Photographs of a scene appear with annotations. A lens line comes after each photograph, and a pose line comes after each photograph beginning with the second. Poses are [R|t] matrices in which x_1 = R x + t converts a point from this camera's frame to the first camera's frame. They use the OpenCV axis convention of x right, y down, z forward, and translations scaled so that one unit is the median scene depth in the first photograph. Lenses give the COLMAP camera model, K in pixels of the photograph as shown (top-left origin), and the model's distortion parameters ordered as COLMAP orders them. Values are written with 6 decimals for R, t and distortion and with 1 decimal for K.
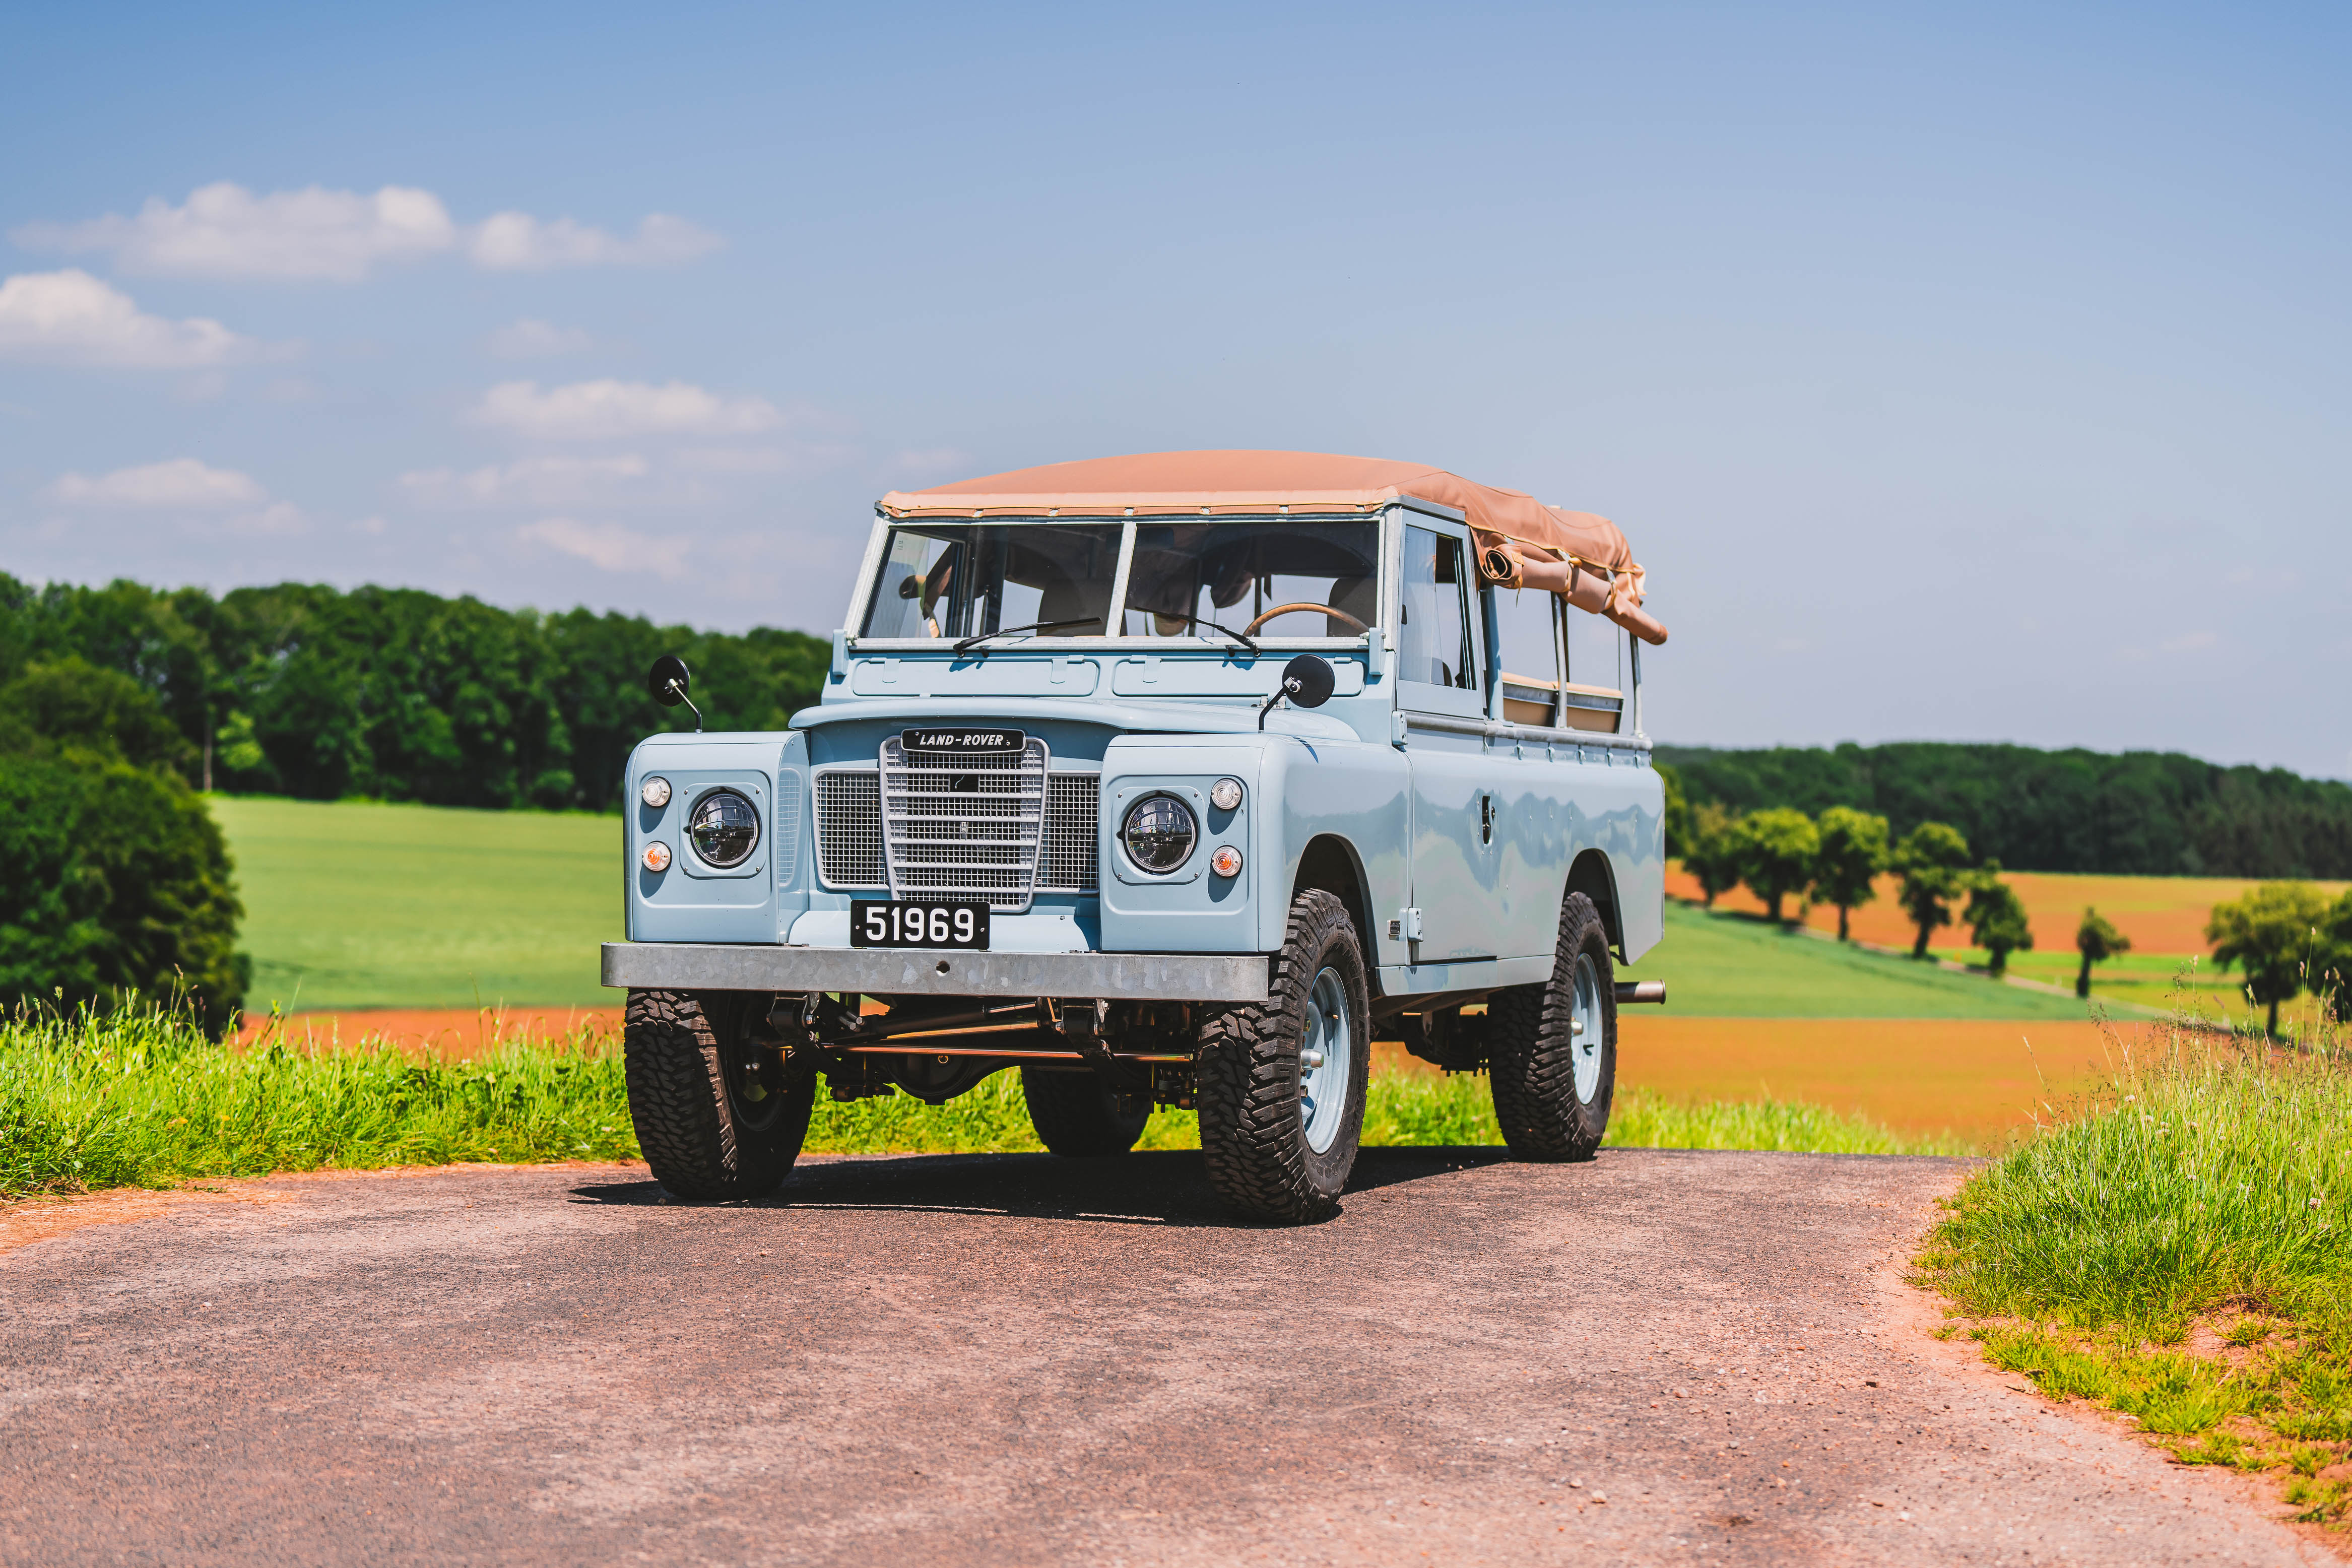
lens RADIAL K [[4786.8, 0, 1176.0], [0, 4786.8, 784.0], [0, 0, 1]] dist [-0.039181, -0.064124]
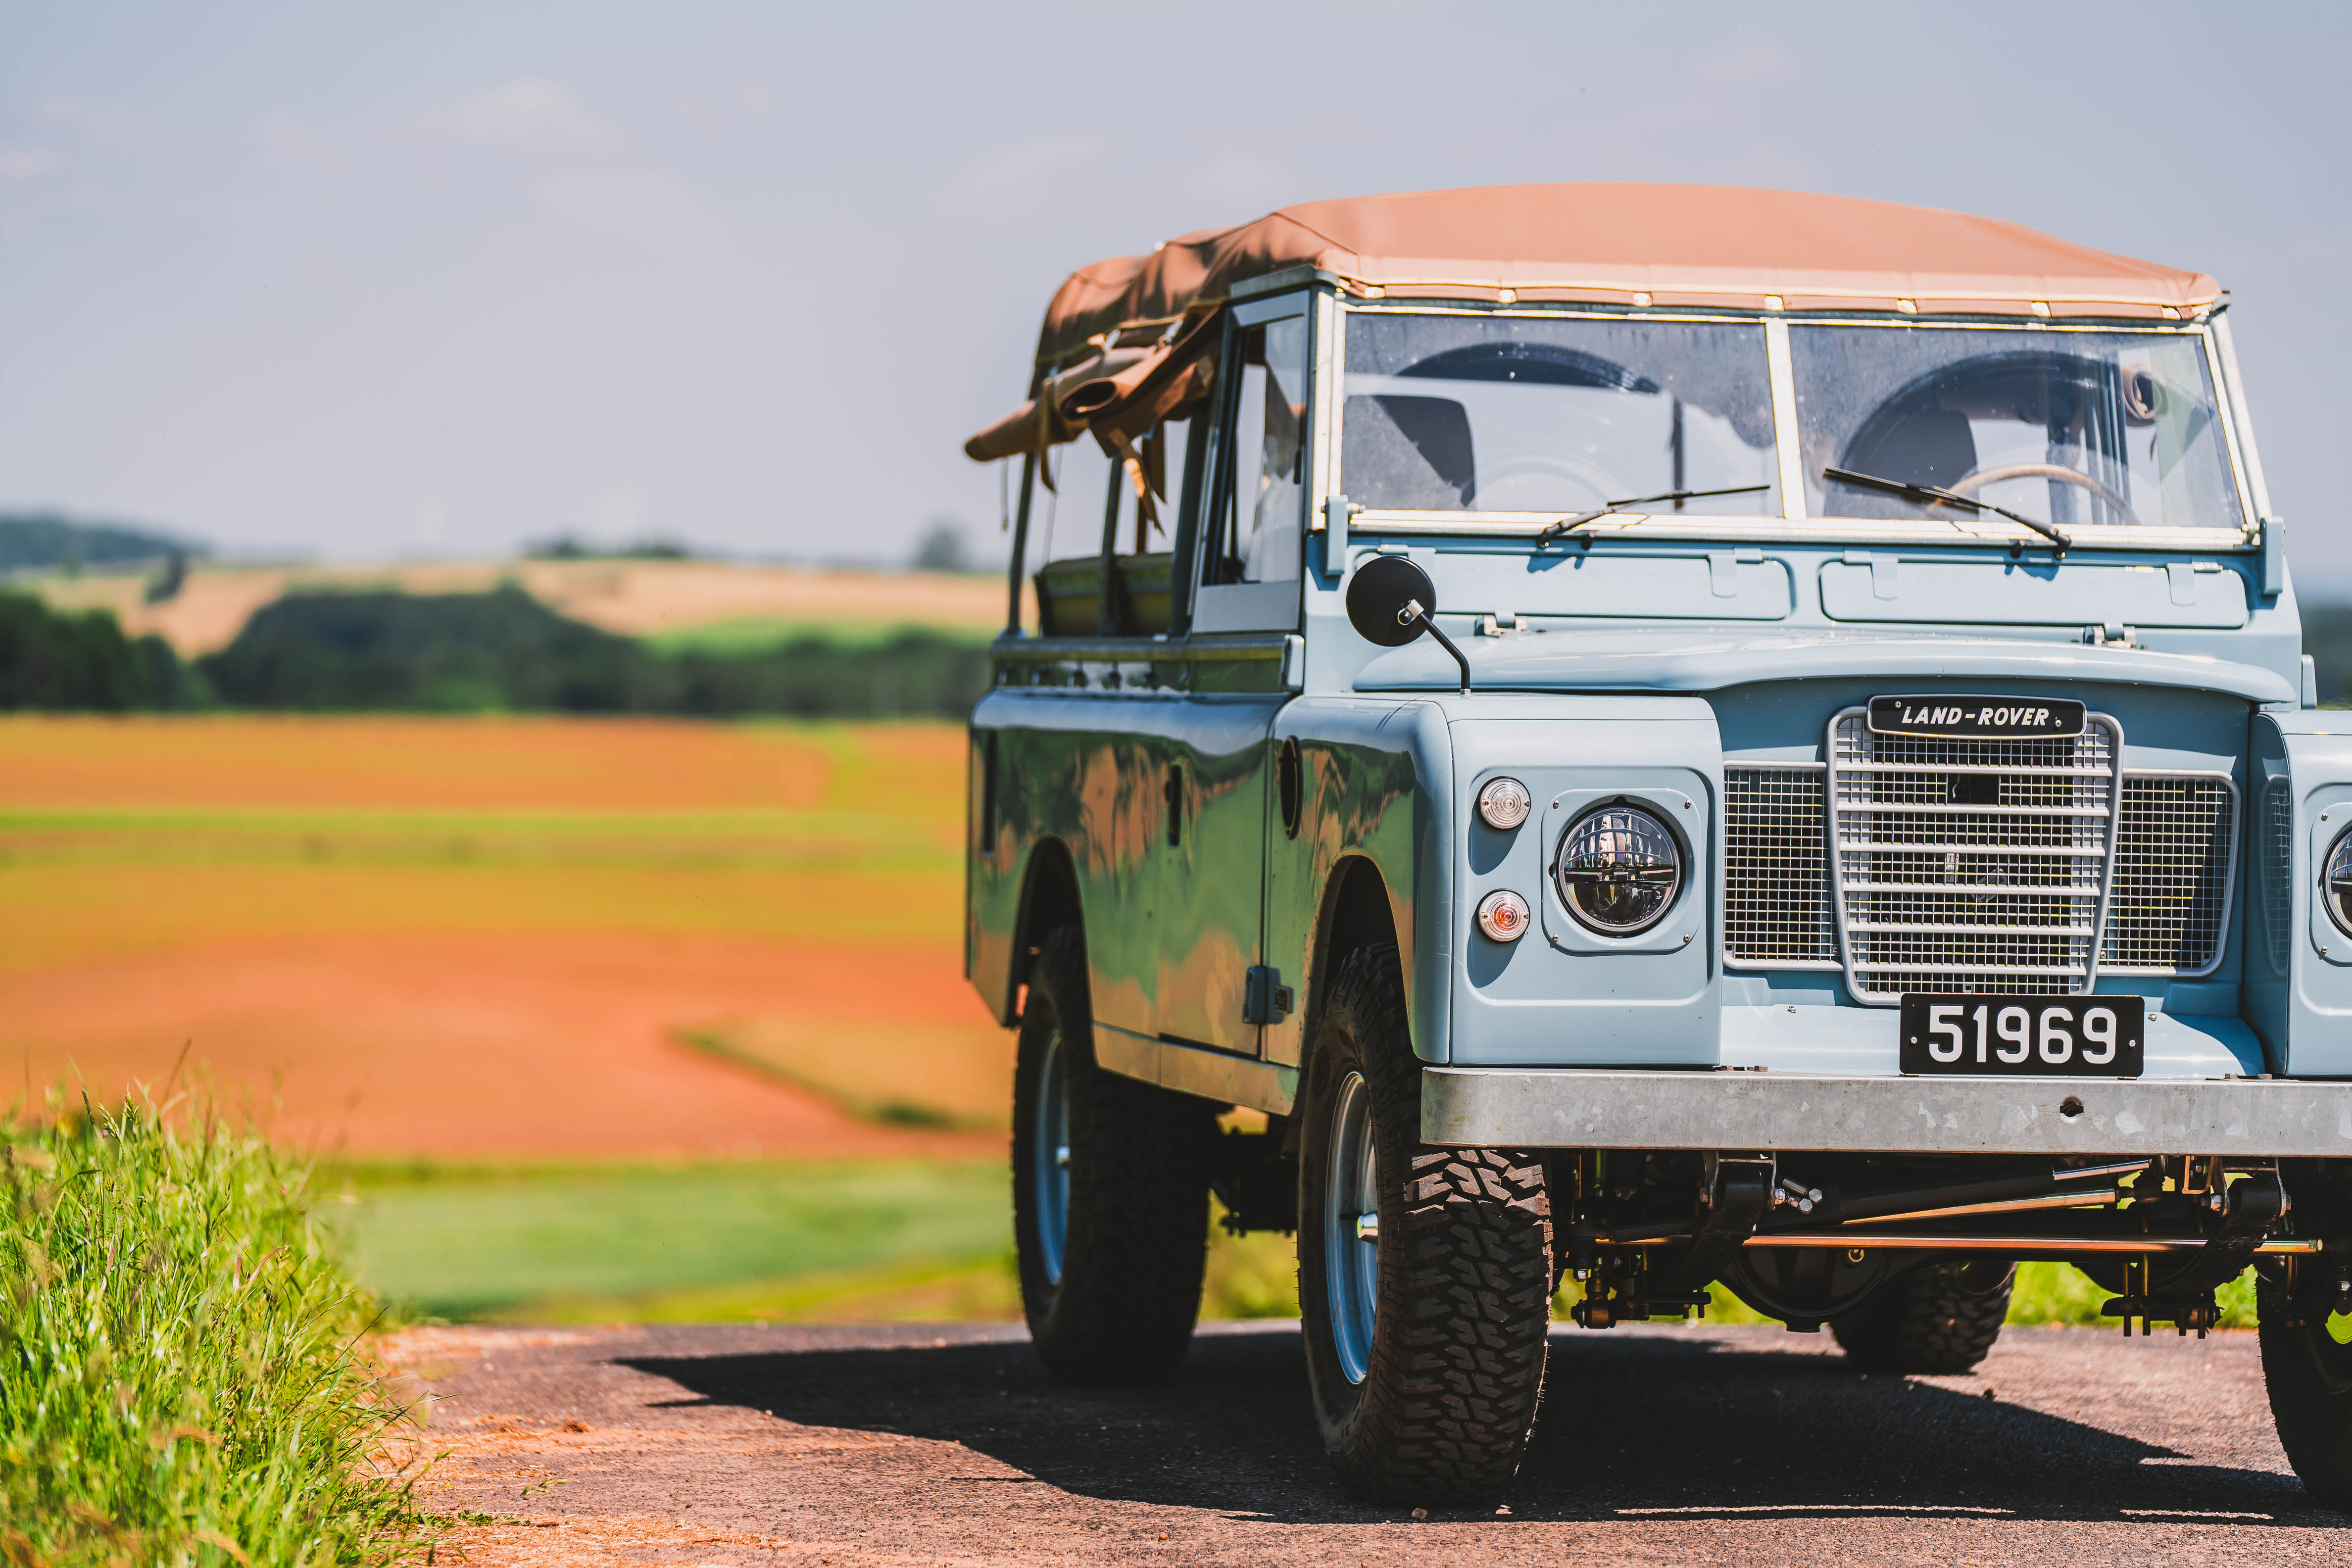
lens RADIAL K [[8731.3, 0, 1176.0], [0, 8731.3, 784.0], [0, 0, 1]] dist [0.027453, 1.744381]
pose [[0.888533, 0.000253, 0.458813, -0.623009], [-0.014521, 0.999514, 0.027570, -0.028950], [-0.458583, -0.031159, 0.888105, 0.089040]]
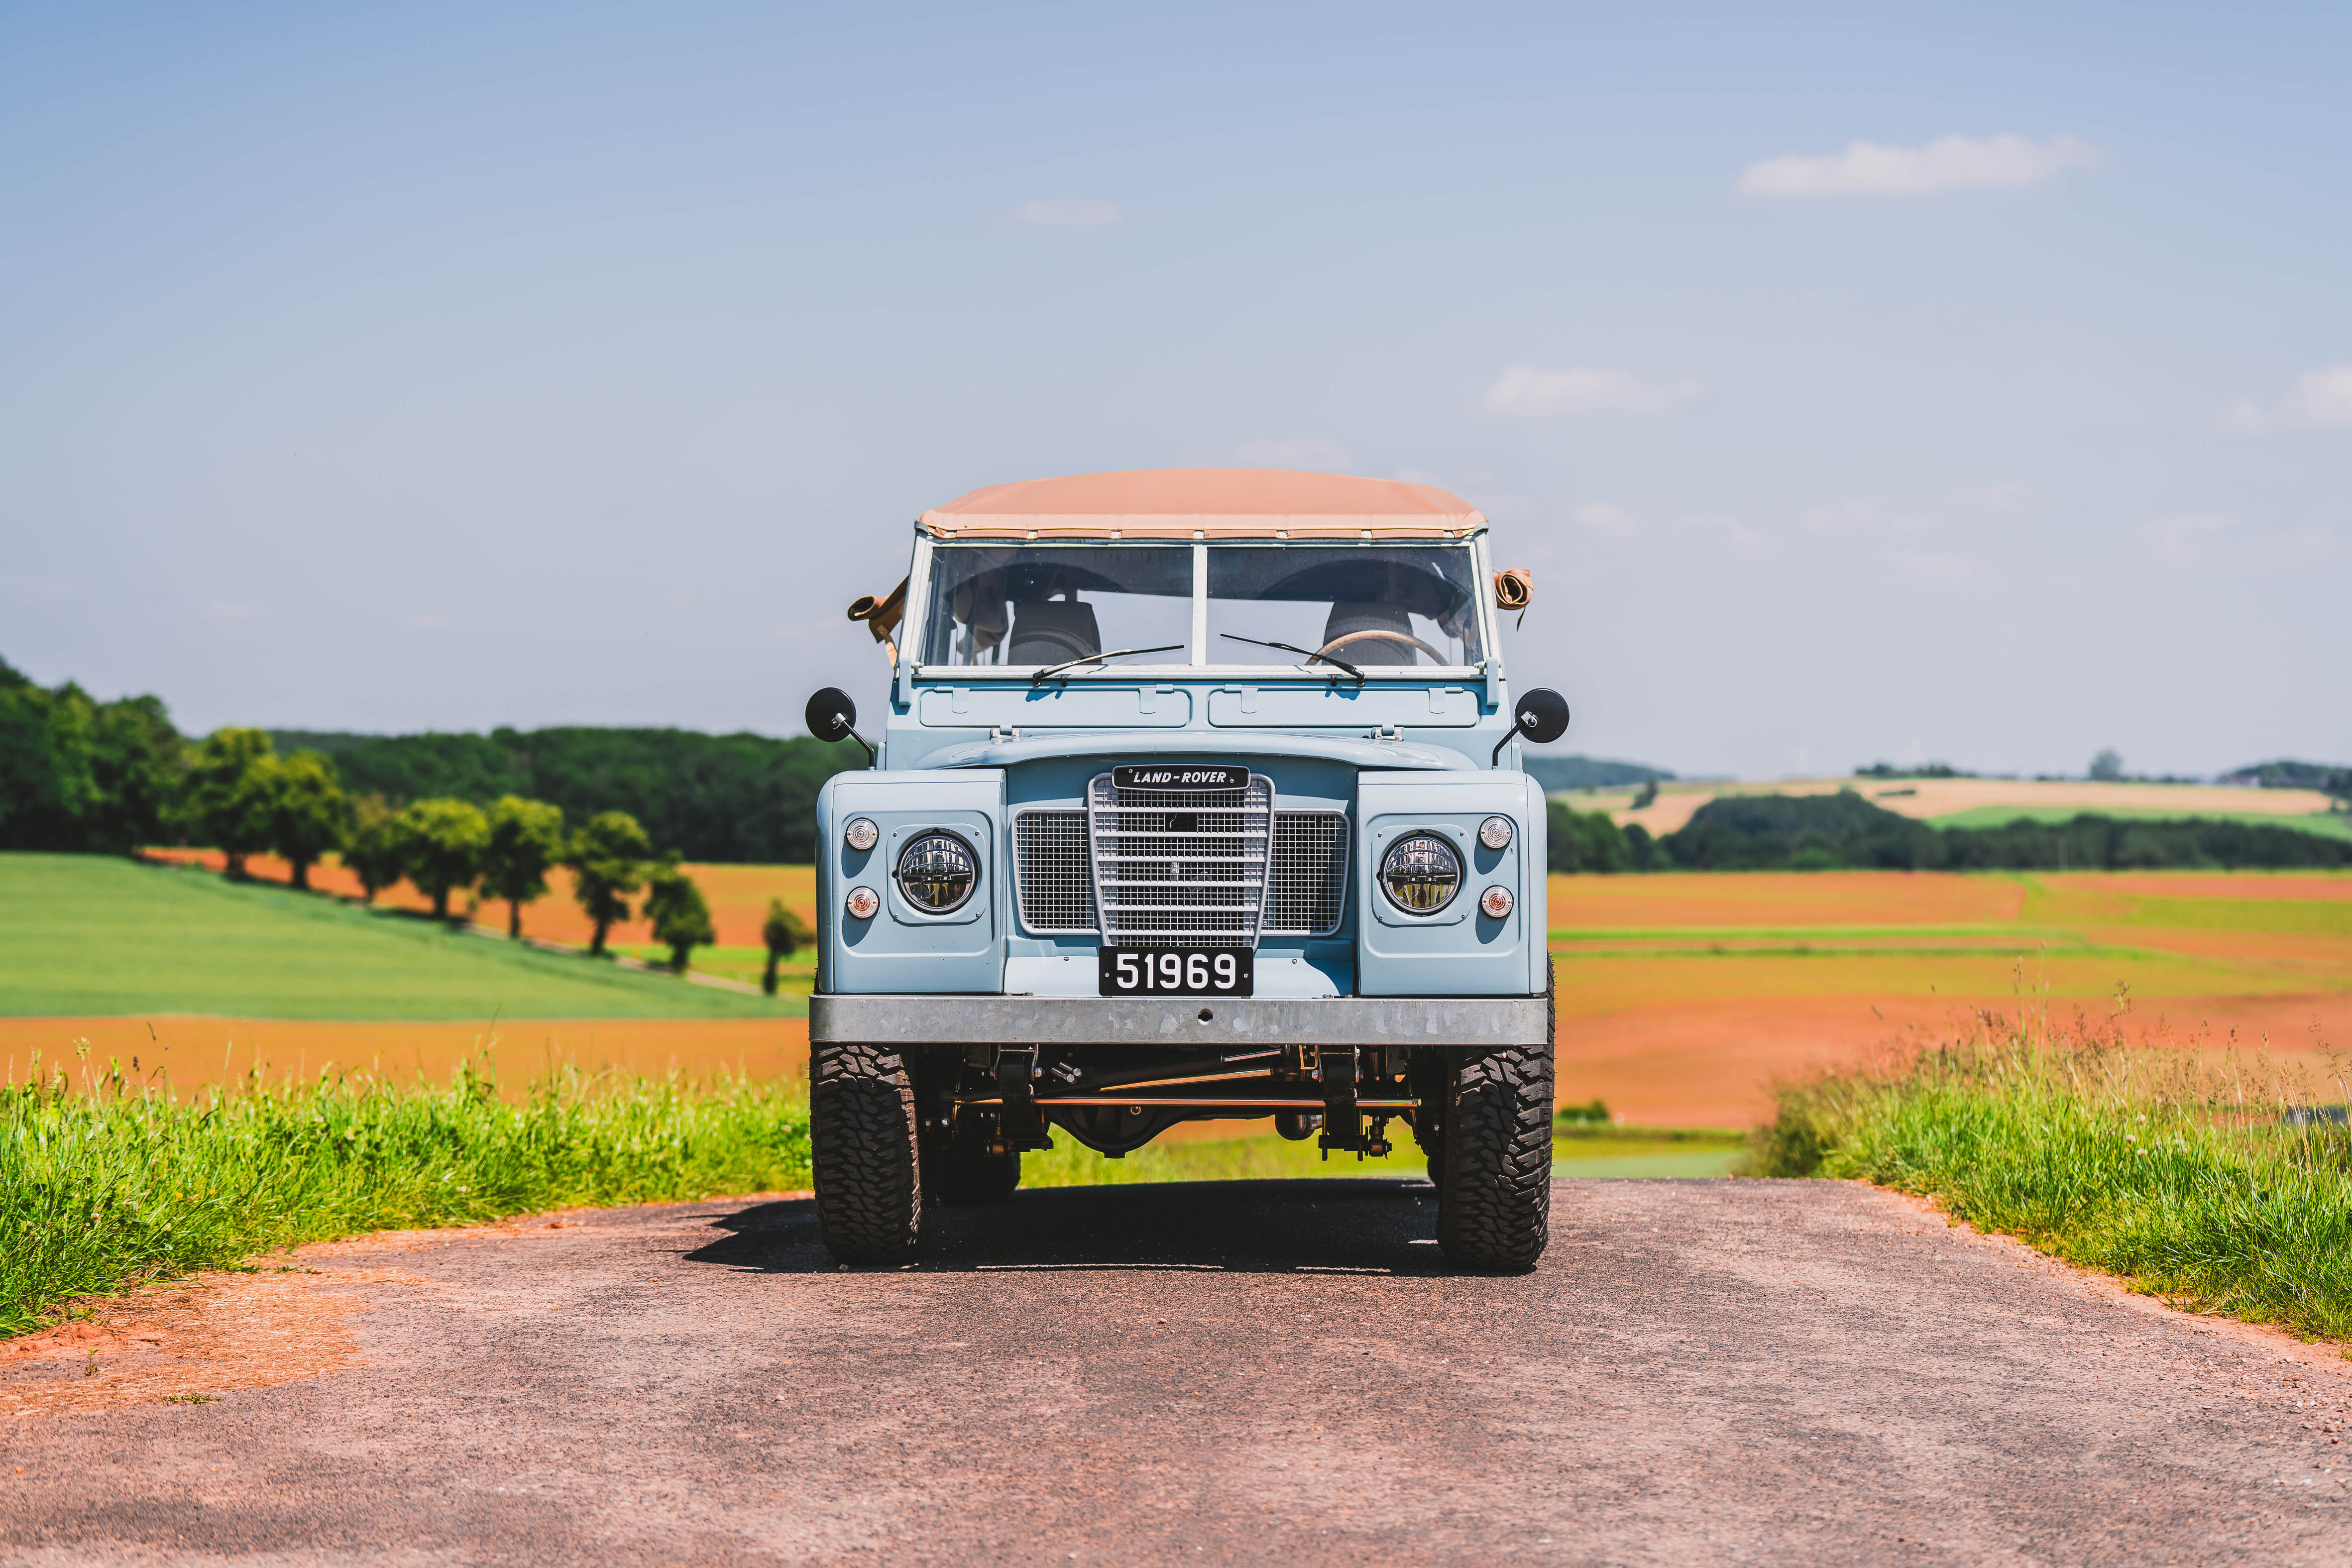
lens RADIAL K [[5087.7, 0, 1176.0], [0, 5087.7, 784.0], [0, 0, 1]] dist [-0.016445, -0.094693]
pose [[0.963711, -0.006564, 0.266868, -0.316210], [0.005906, 0.999977, 0.003271, -0.011155], [-0.266884, -0.001576, 0.963727, 0.017263]]
